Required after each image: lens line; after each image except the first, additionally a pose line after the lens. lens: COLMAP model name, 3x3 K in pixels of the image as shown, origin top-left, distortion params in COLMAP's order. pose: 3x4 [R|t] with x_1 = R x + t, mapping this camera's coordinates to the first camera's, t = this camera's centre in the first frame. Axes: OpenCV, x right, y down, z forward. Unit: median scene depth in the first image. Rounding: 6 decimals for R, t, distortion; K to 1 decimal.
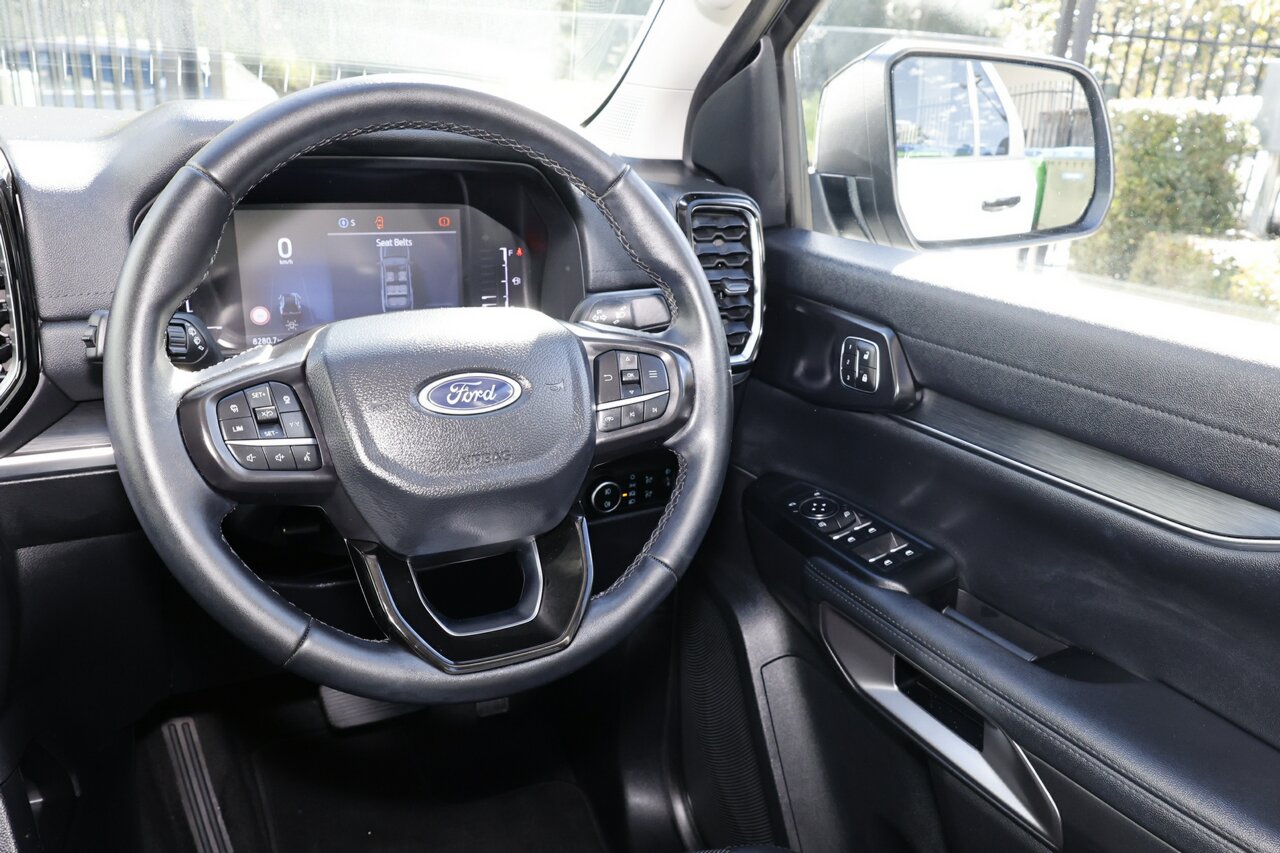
lens RADIAL K [[937.5, 0, 635.9], [0, 937.5, 397.4], [0, 0, 1]] dist [-0.008380, -0.000245]
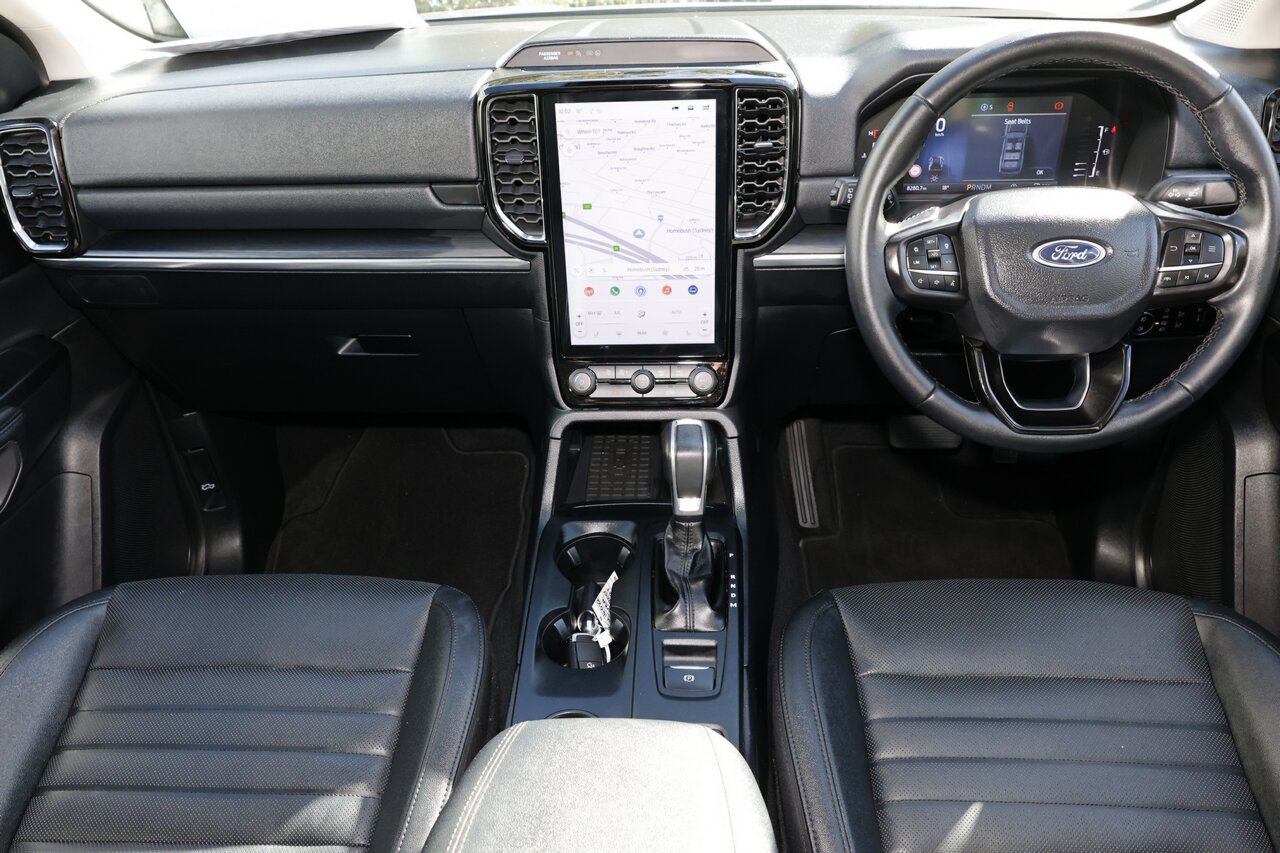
lens RADIAL K [[937.5, 0, 635.9], [0, 937.5, 397.4], [0, 0, 1]] dist [-0.008380, -0.000245]
pose [[0.879197, 0.200670, -0.432138, -0.085512], [-0.076154, 0.954506, 0.288302, -0.144927], [0.470333, -0.220565, 0.854481, -0.558446]]
